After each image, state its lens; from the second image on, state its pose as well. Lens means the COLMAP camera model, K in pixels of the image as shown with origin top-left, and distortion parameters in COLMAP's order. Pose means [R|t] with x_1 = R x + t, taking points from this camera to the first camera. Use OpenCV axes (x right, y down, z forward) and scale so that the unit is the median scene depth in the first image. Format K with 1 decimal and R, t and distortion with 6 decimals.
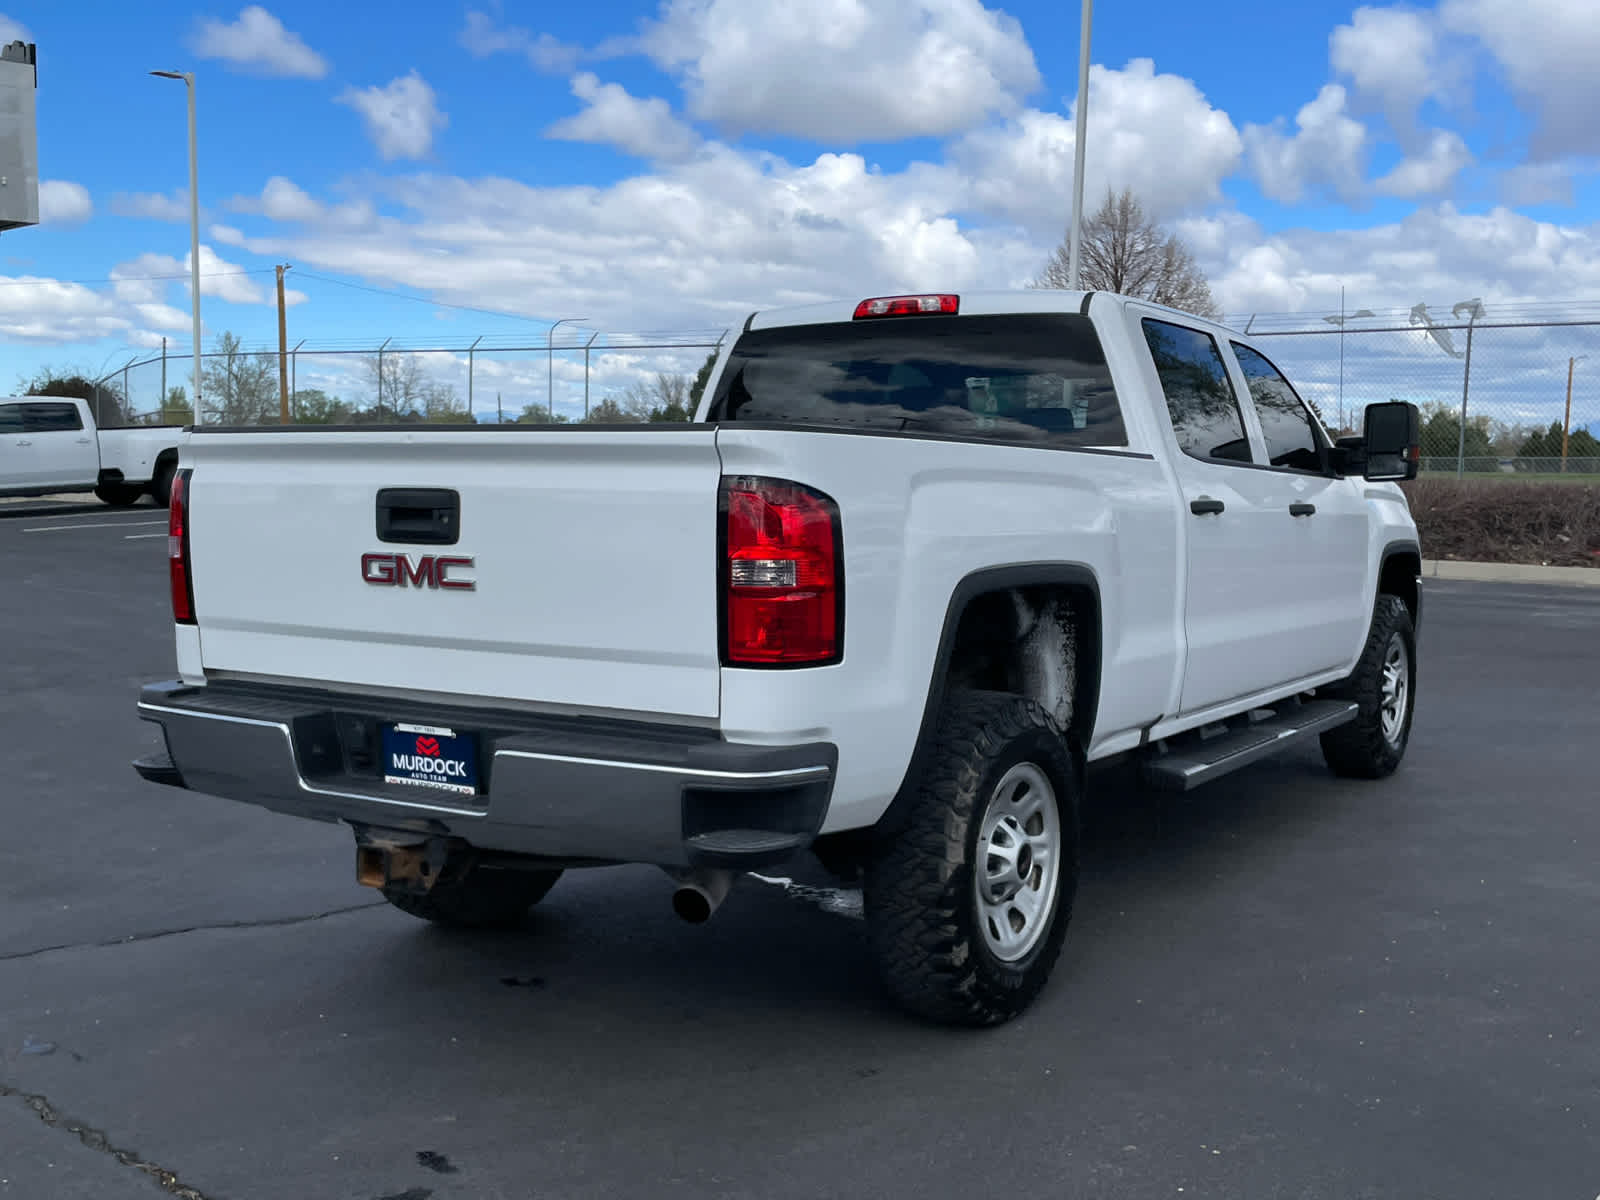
lens RADIAL K [[1690.0, 0, 820.6], [0, 1690.0, 604.6], [0, 0, 1]] dist [0.126754, -0.210090]
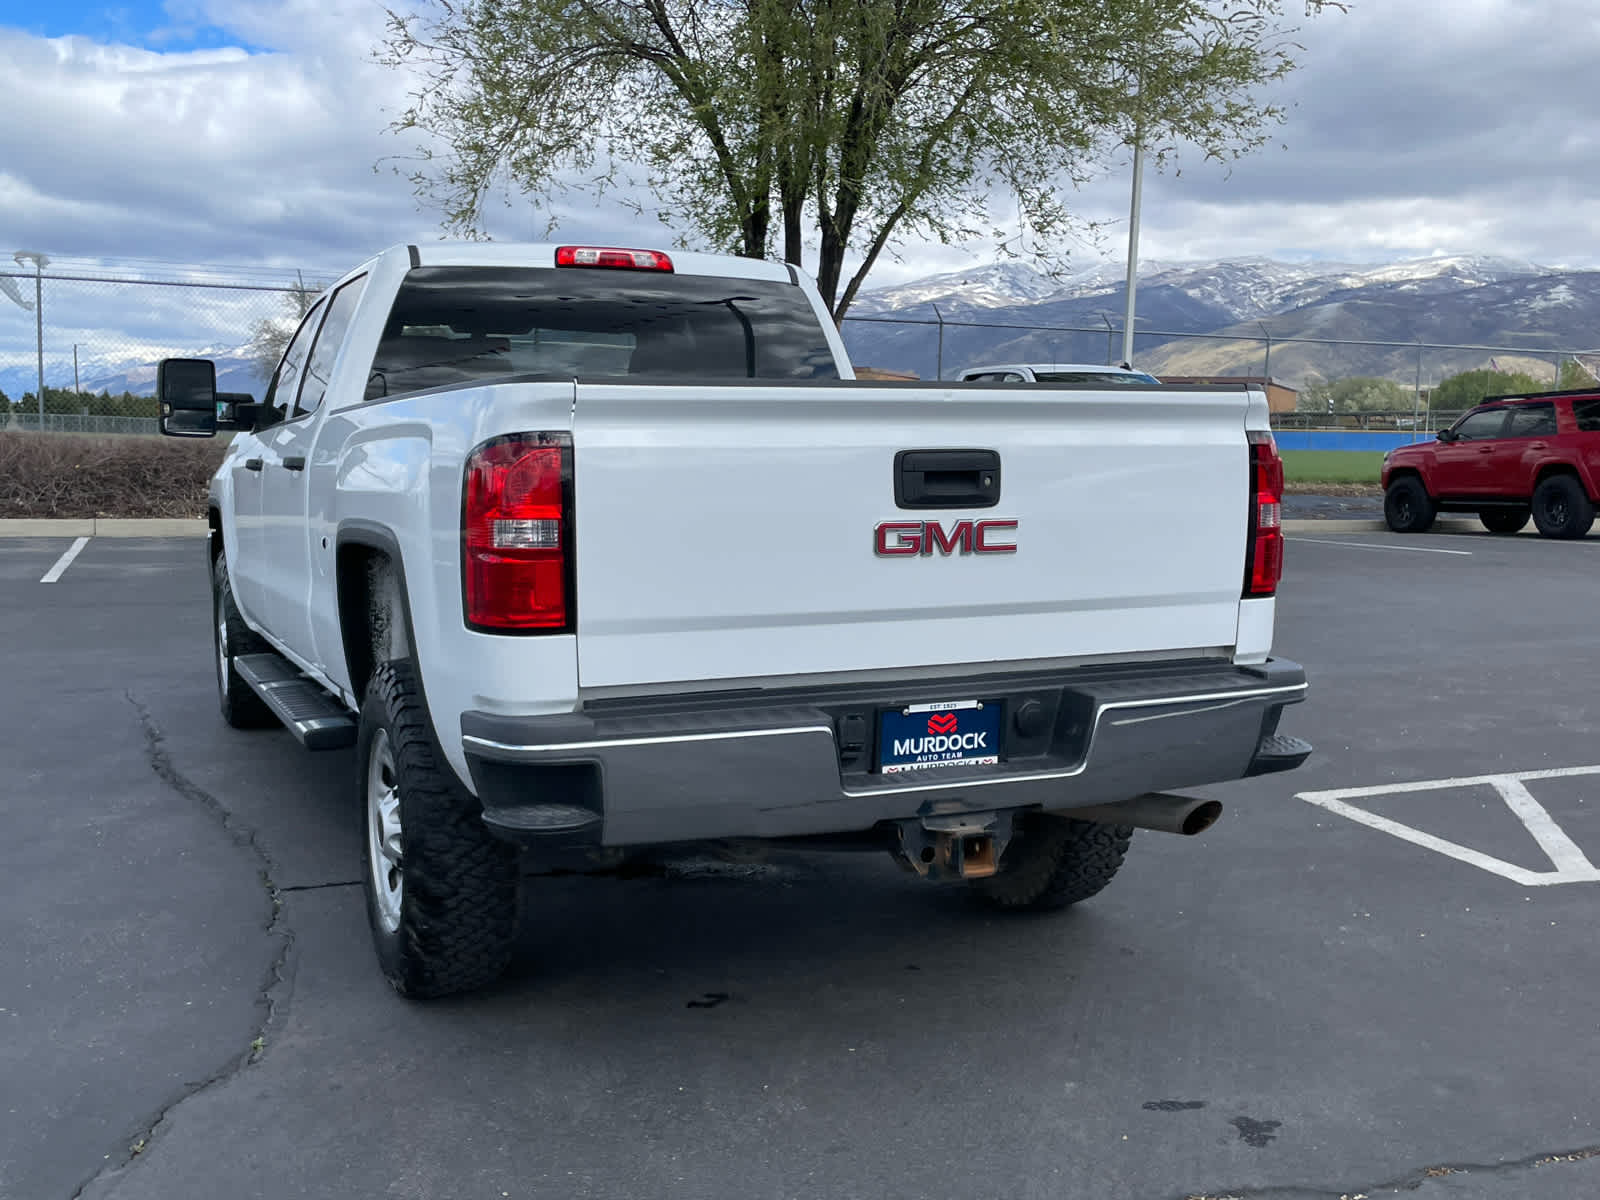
lens RADIAL K [[1690.0, 0, 820.6], [0, 1690.0, 604.6], [0, 0, 1]] dist [0.126754, -0.210090]
pose [[0.560017, -0.092641, 0.823285, -0.287671], [0.071243, 0.995432, 0.063552, -0.012975], [-0.825412, 0.023063, 0.564059, 0.146693]]
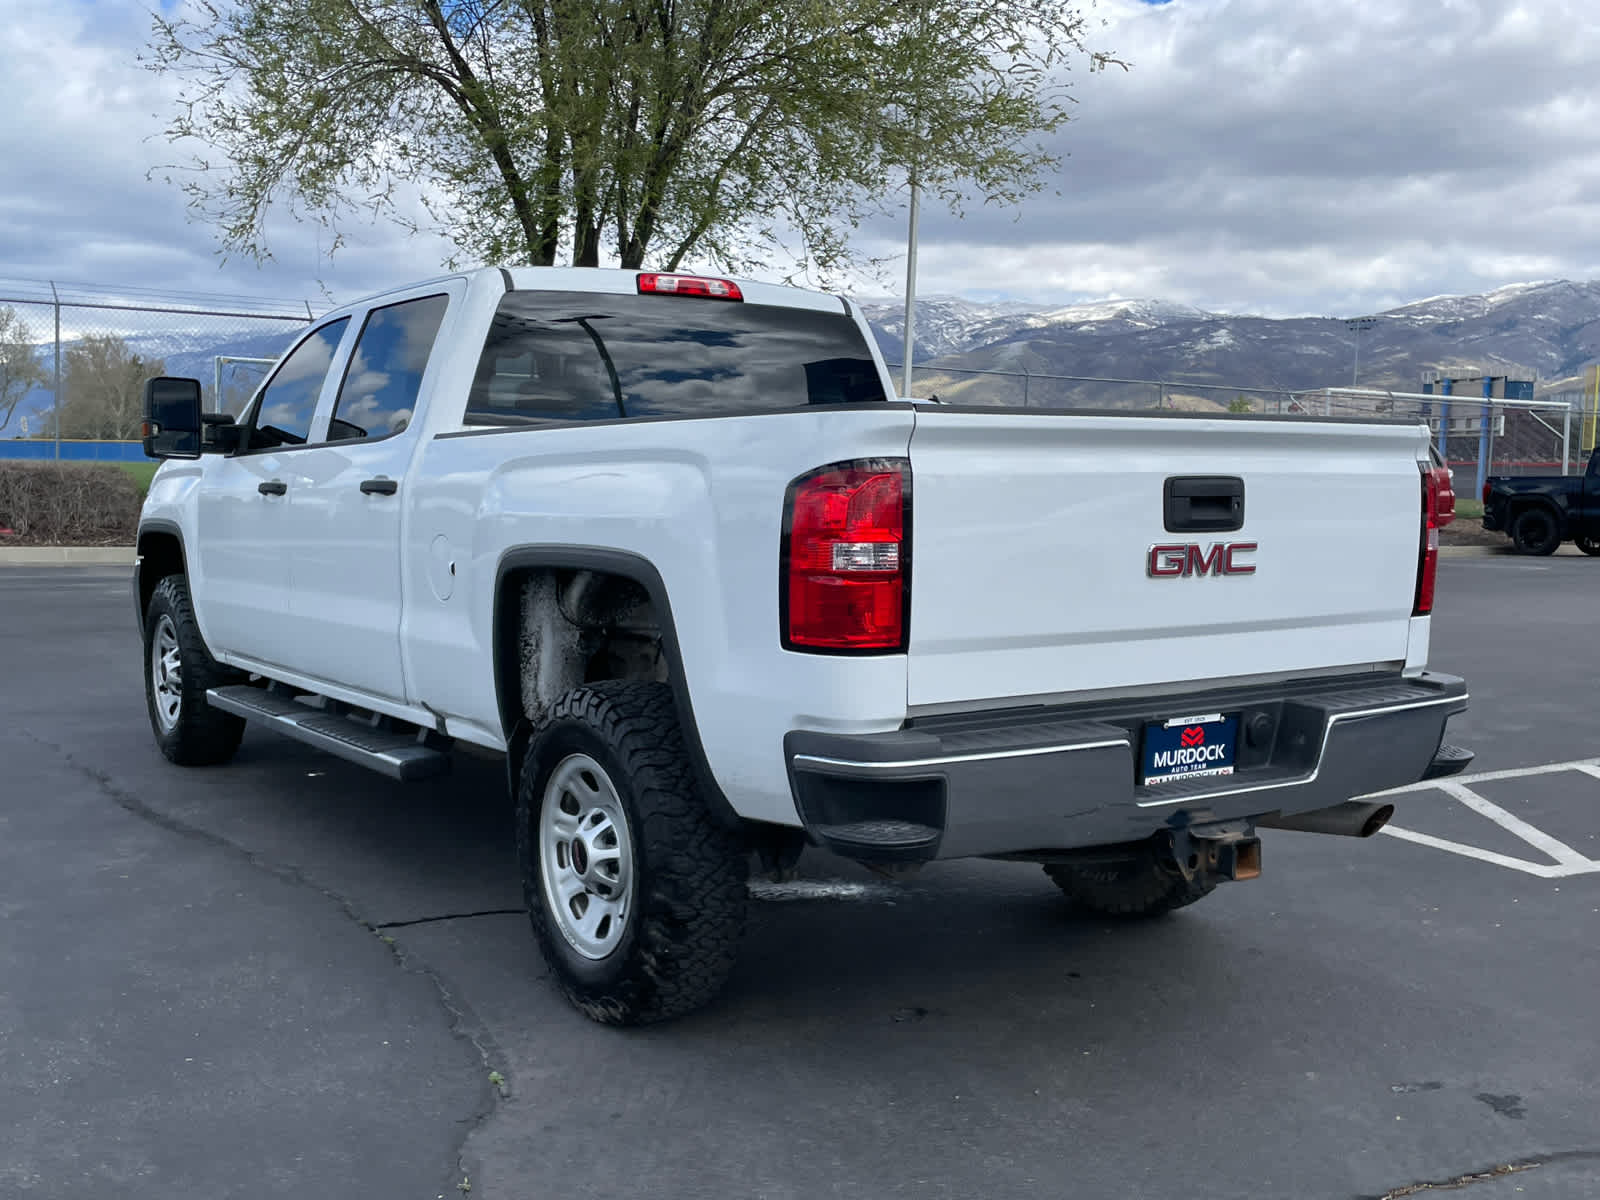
lens RADIAL K [[1696.4, 0, 821.4], [0, 1696.4, 594.9], [0, 0, 1]] dist [0.103172, -0.134217]
pose [[0.402862, -0.077025, 0.912014, -0.338923], [0.068590, 0.996191, 0.053836, -0.018689], [-0.912687, 0.040867, 0.406610, 0.220183]]
